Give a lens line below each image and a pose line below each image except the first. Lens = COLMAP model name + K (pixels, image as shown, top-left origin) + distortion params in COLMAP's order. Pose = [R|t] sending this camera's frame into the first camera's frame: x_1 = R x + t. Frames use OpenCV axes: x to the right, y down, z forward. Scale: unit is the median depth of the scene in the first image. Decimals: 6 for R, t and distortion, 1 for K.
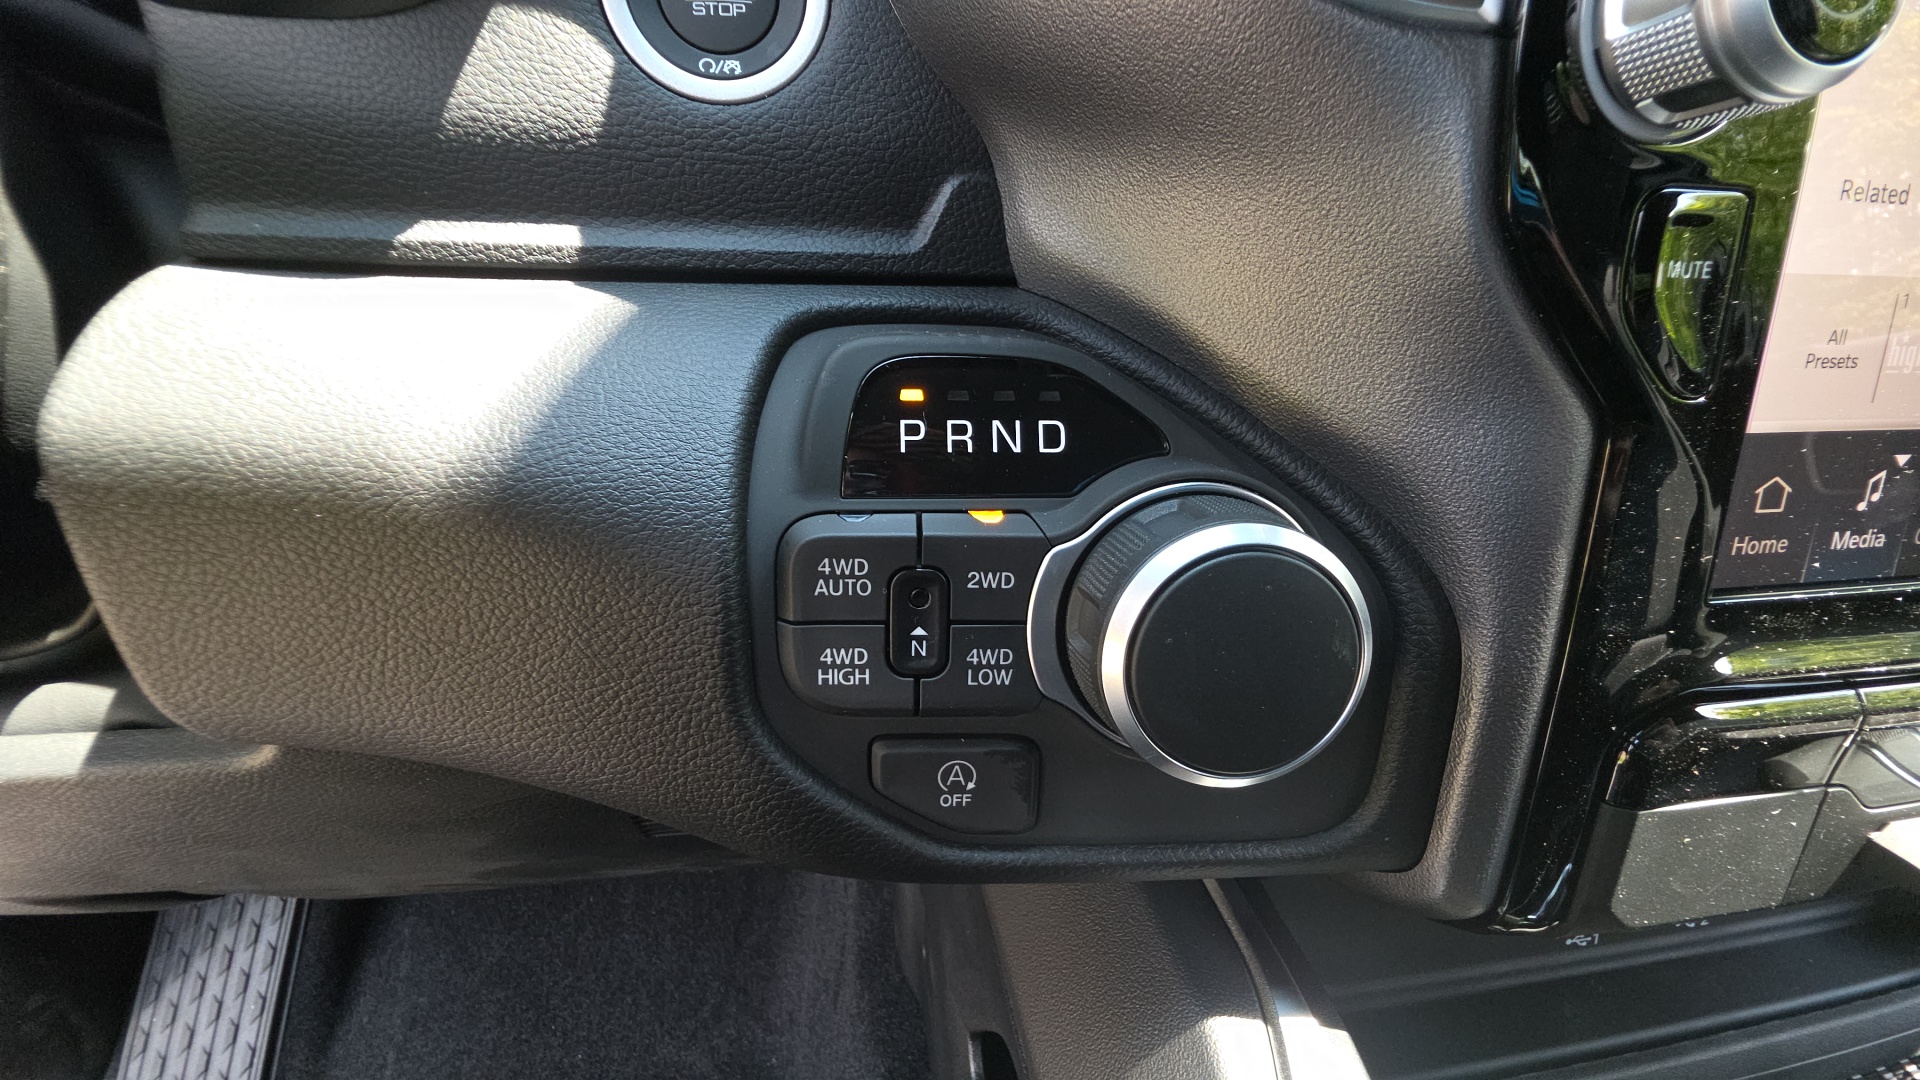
lens RADIAL K [[762.7, 0, 943.4], [0, 762.7, 547.8], [0, 0, 1]] dist [0.010671, -0.006817]
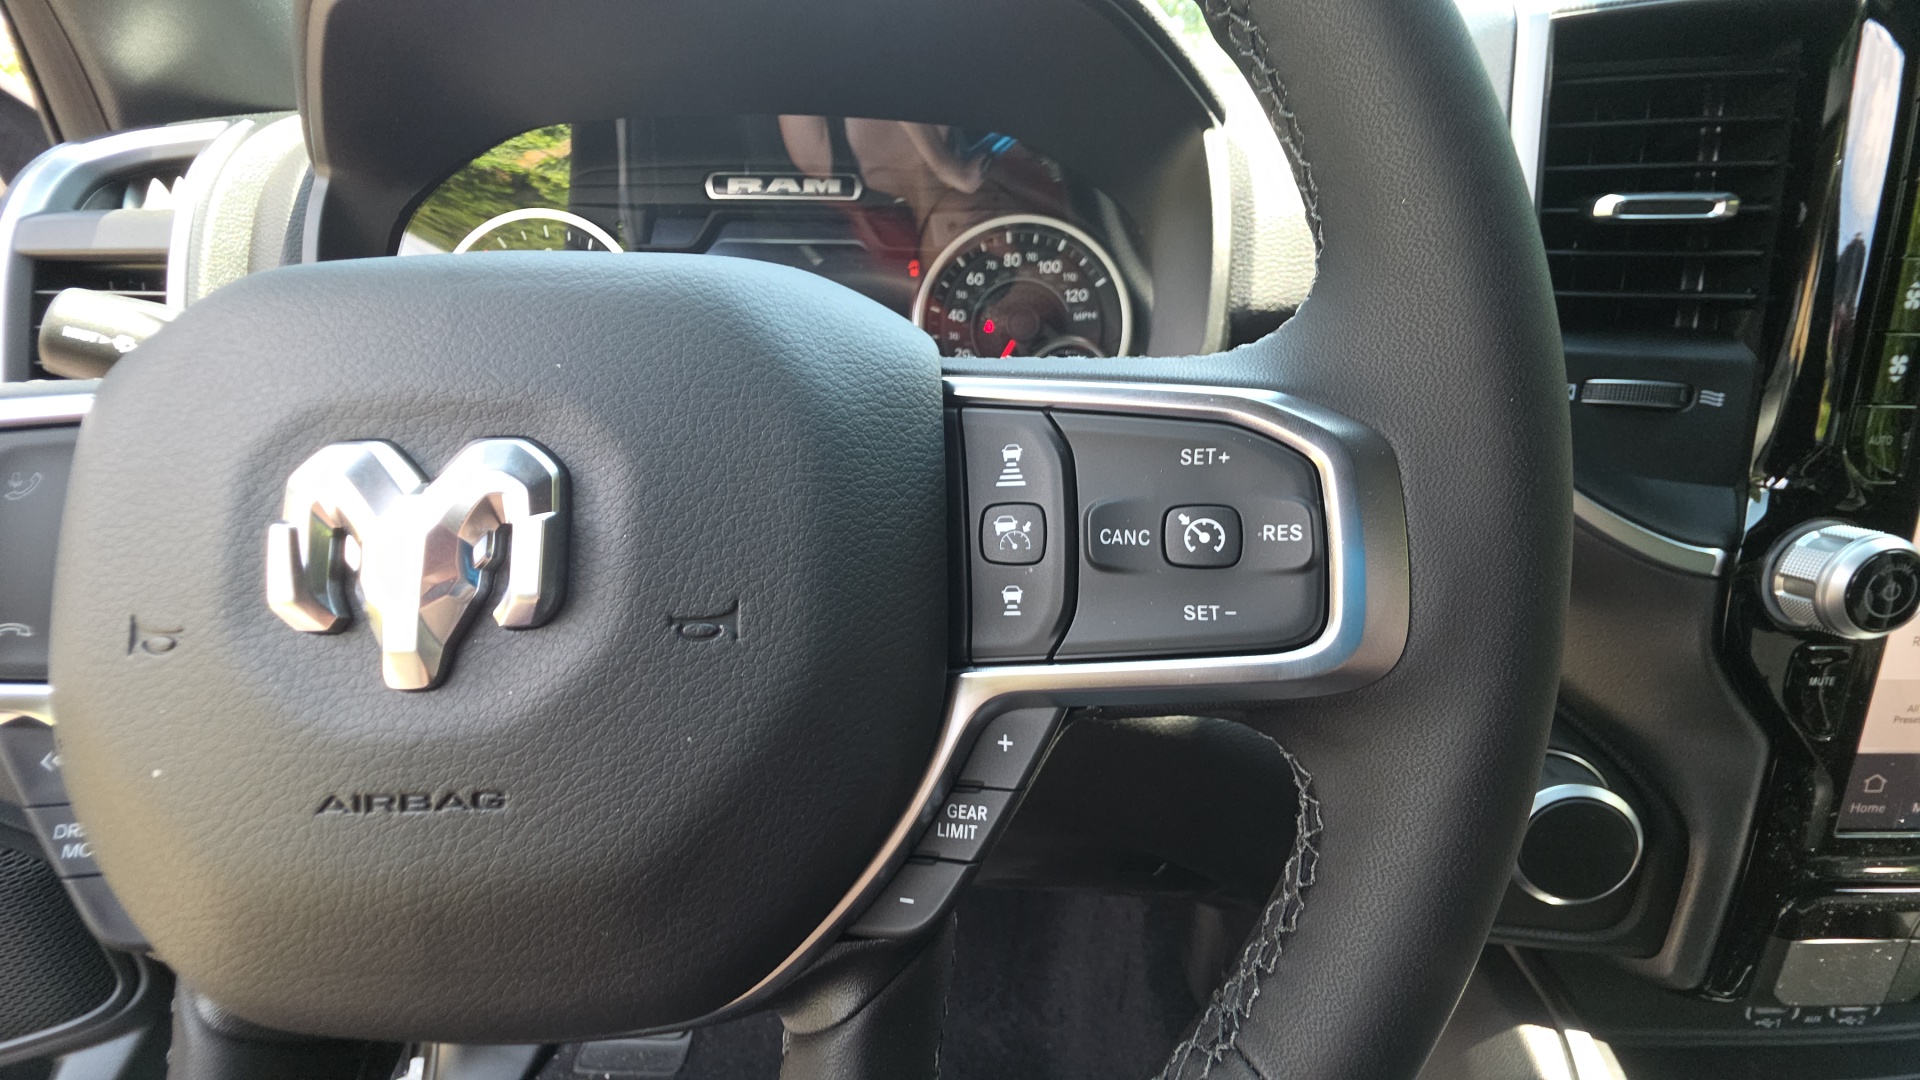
lens RADIAL K [[762.7, 0, 954.8], [0, 762.7, 544.6], [0, 0, 1]] dist [0.010671, -0.006817]
pose [[0.985455, 0.054502, -0.160961, -0.850221], [-0.059455, 0.997889, -0.026114, -0.448441], [0.159198, 0.035305, 0.986615, -1.187699]]
